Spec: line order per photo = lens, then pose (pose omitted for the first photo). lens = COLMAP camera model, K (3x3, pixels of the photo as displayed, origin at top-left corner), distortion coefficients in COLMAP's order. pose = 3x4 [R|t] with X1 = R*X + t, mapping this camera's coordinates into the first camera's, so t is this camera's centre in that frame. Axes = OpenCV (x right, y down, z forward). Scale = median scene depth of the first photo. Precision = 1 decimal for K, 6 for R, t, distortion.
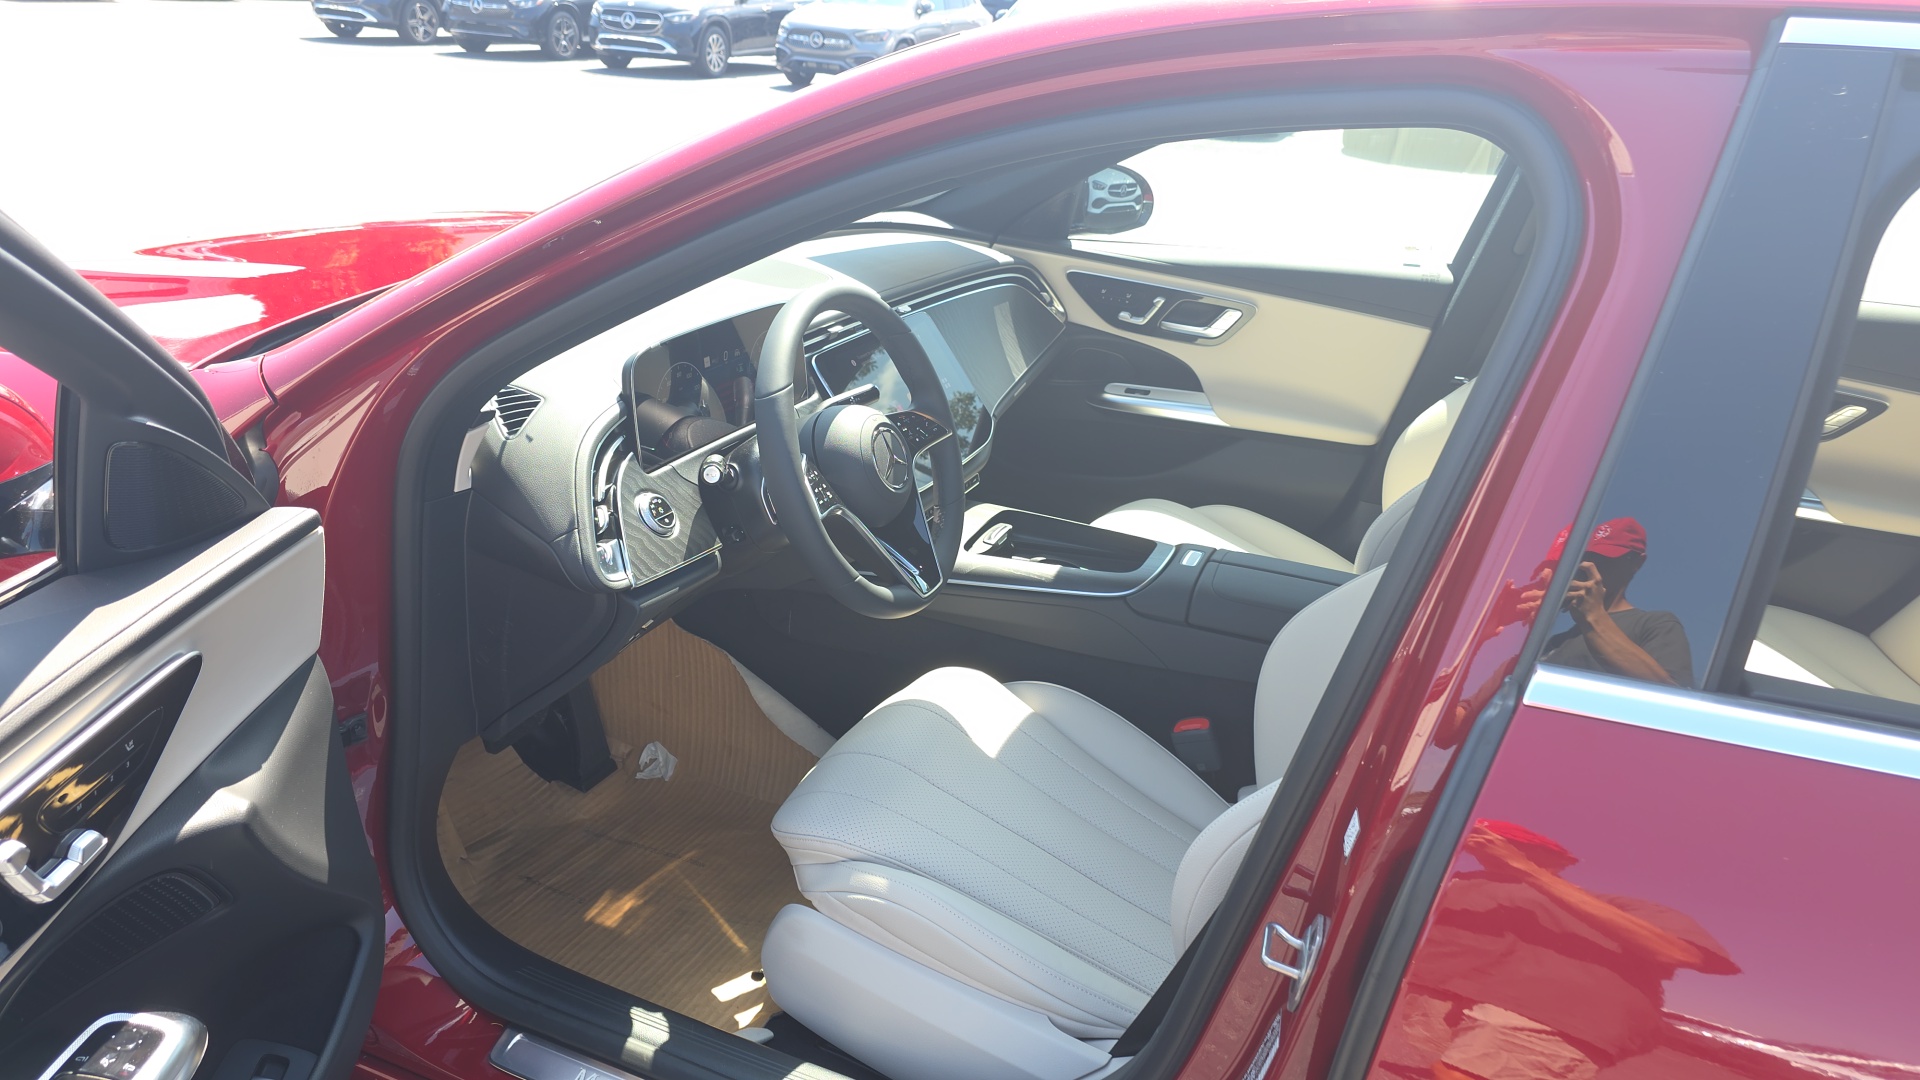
lens RADIAL K [[1296.6, 0, 948.6], [0, 1296.6, 544.5], [0, 0, 1]] dist [0.055822, -0.057356]
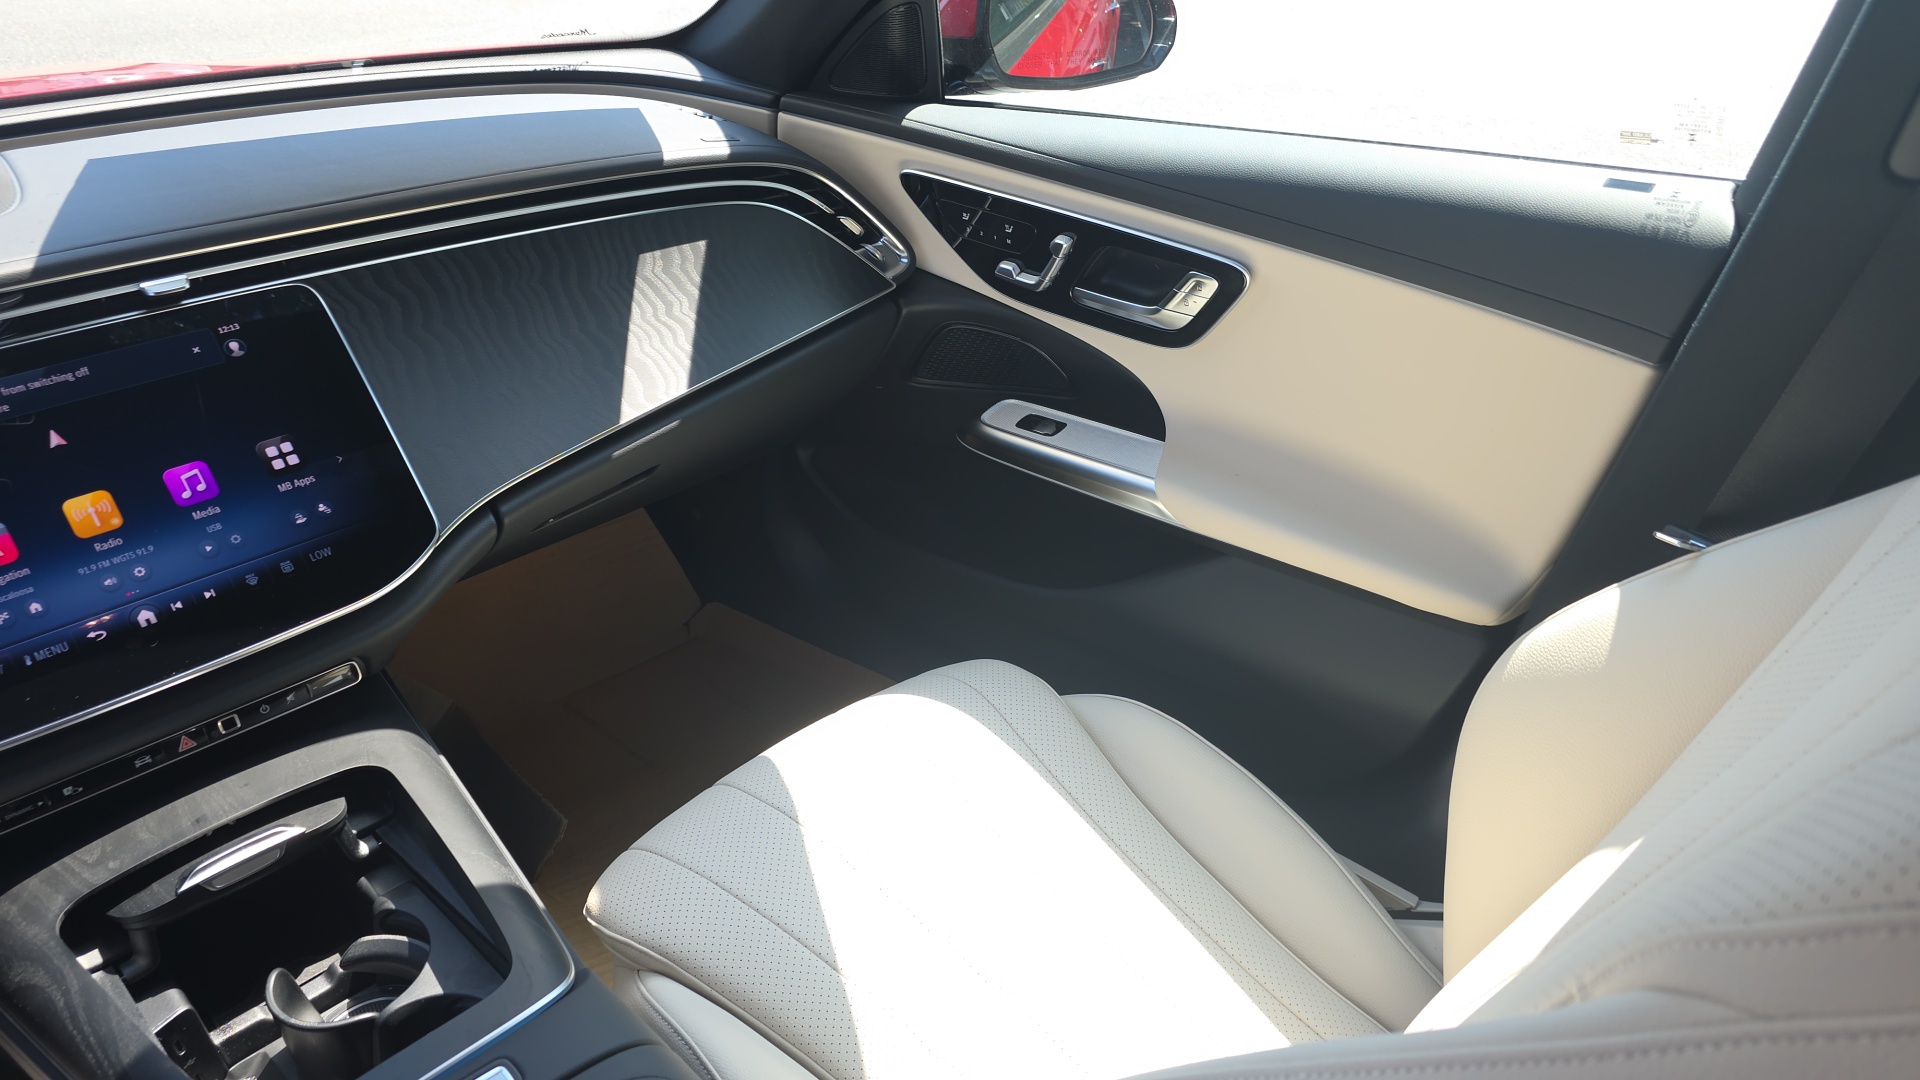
lens RADIAL K [[1325.6, 0, 968.4], [0, 1325.6, 522.1], [0, 0, 1]] dist [0.006351, 0.000271]
pose [[0.934981, 0.114082, -0.335850, 0.298856], [-0.078378, 0.989909, 0.118056, -0.140838], [0.345929, -0.084057, 0.934488, 0.531763]]
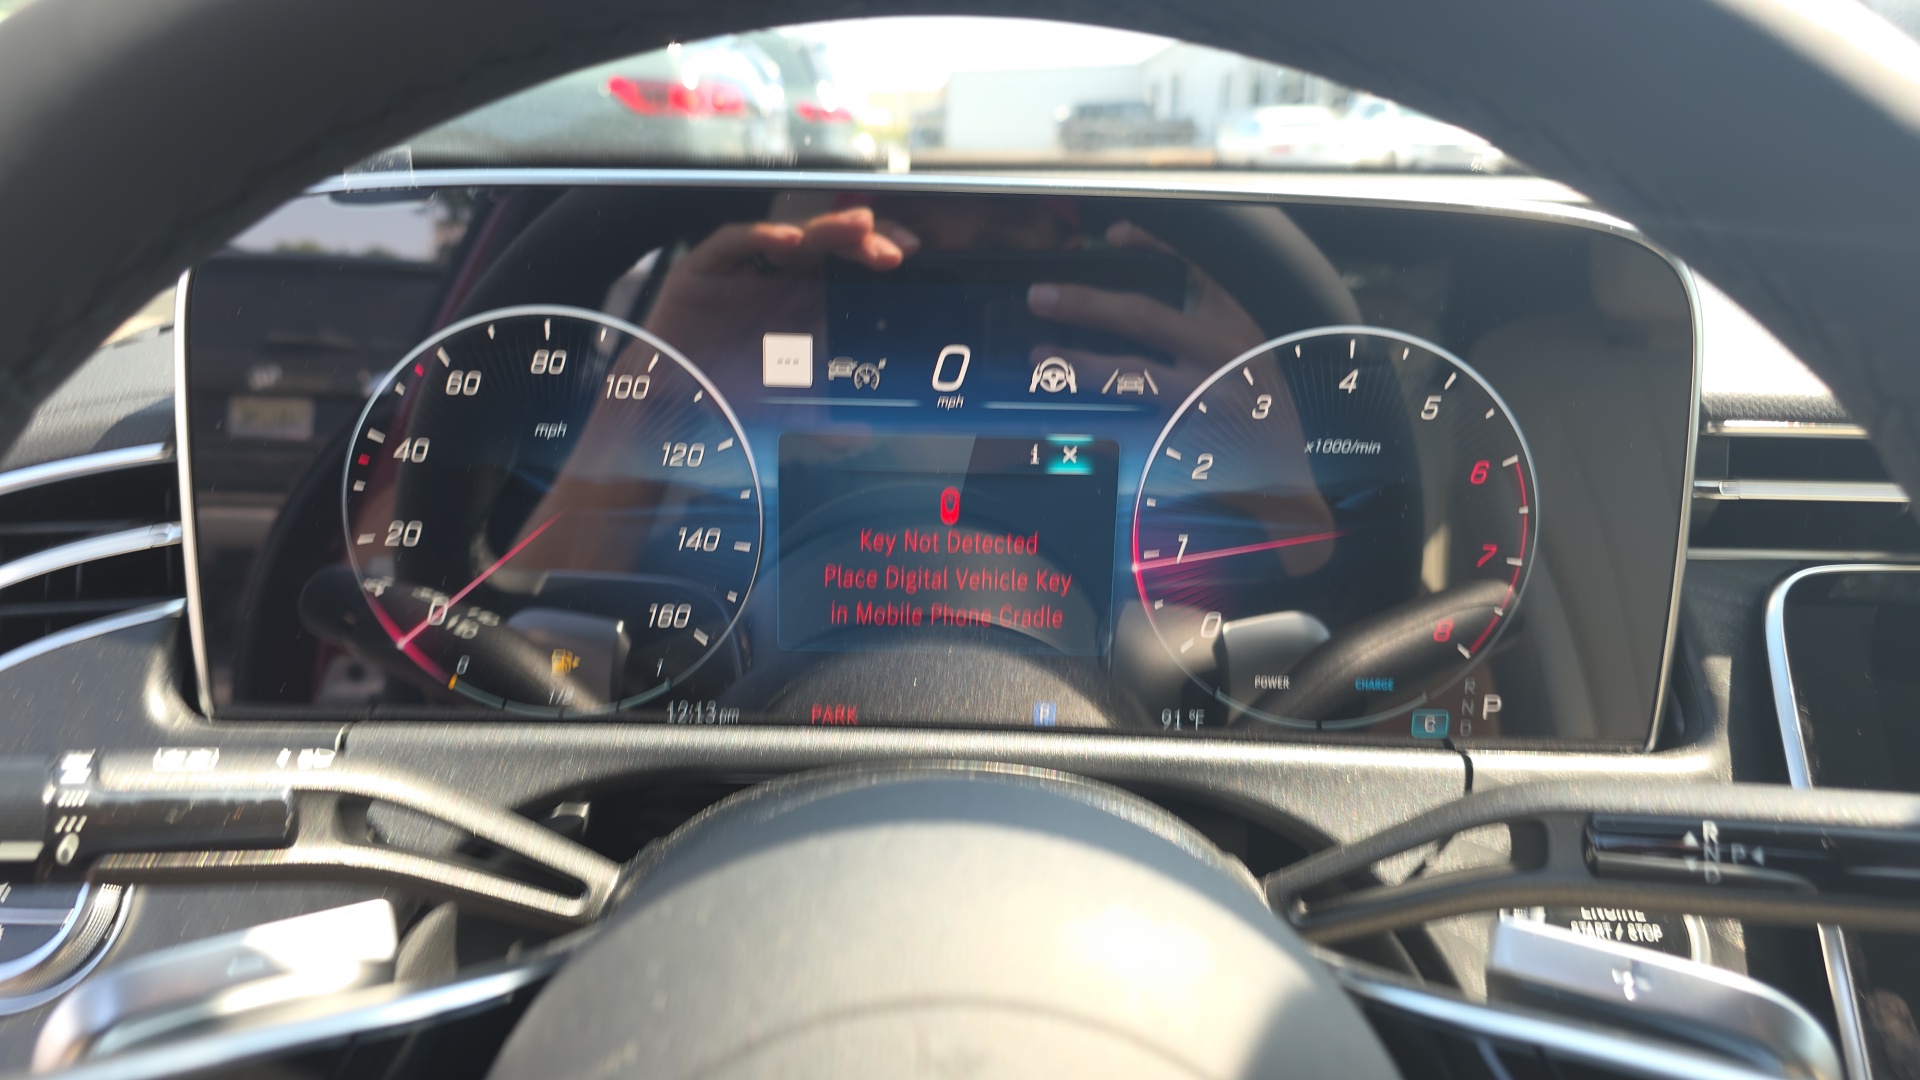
lens RADIAL K [[1299.8, 0, 952.5], [0, 1299.8, 581.8], [0, 0, 1]] dist [0.087895, -0.165587]
pose [[0.419994, 0.251849, -0.871881, 0.009309], [-0.353854, 0.930129, 0.098219, -0.083364], [0.835699, 0.267267, 0.479766, 0.566271]]
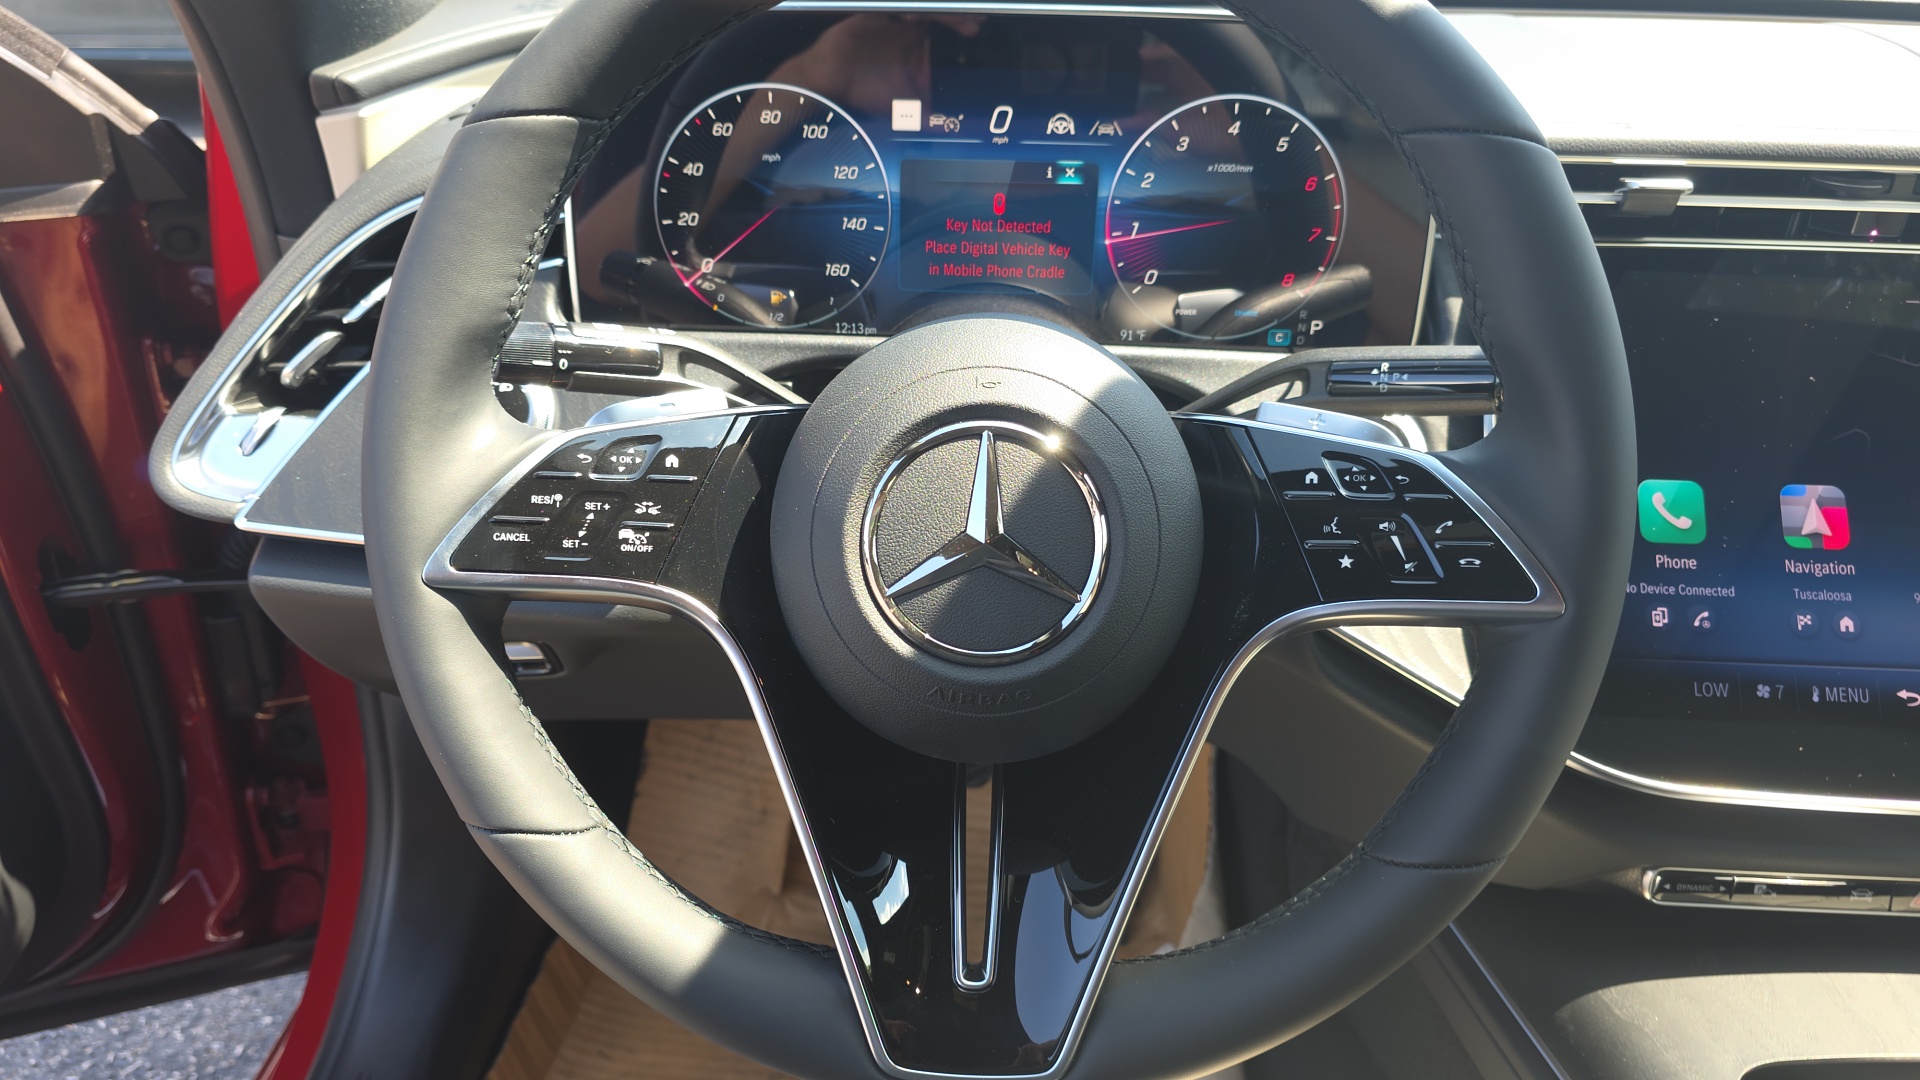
lens RADIAL K [[1296.6, 0, 948.6], [0, 1296.6, 544.5], [0, 0, 1]] dist [0.055822, -0.057356]
pose [[0.376287, 0.385169, -0.842646, 0.101395], [-0.356109, 0.899753, 0.252250, -0.078185], [0.855333, 0.205155, 0.475728, 0.524702]]
